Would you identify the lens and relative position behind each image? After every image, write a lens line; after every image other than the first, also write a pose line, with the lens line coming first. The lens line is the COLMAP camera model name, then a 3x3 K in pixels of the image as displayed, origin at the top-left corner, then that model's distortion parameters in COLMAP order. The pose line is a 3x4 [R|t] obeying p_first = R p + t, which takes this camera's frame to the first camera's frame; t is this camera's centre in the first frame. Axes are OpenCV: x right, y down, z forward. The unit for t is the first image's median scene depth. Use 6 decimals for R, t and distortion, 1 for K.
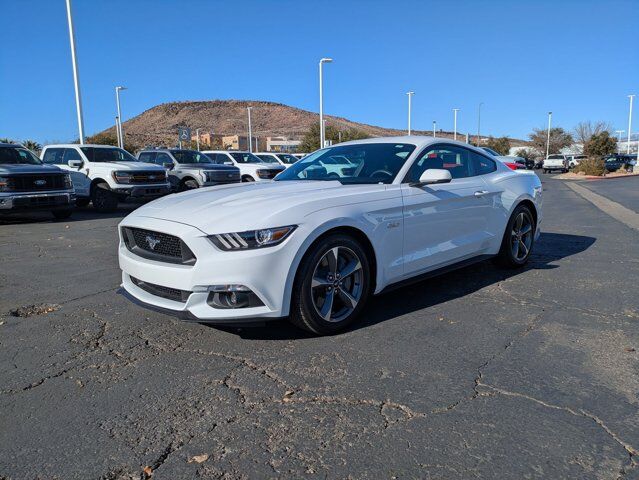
lens RADIAL K [[482.7, 0, 319.5], [0, 482.7, 240.0], [0, 0, 1]] dist [0.054462, -0.003934]
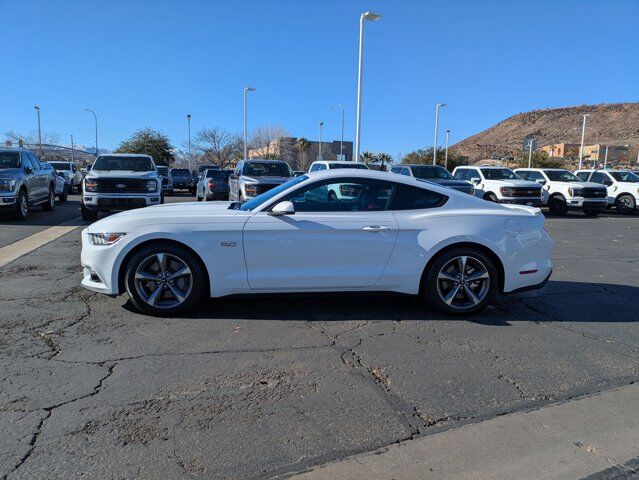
lens RADIAL K [[491.0, 0, 319.5], [0, 491.0, 240.0], [0, 0, 1]] dist [0.059368, -0.062899]
pose [[0.750266, 0.118079, -0.650506, 0.244282], [-0.131573, 0.990908, 0.028117, -0.023123], [0.647911, 0.064494, 0.758981, 0.043498]]
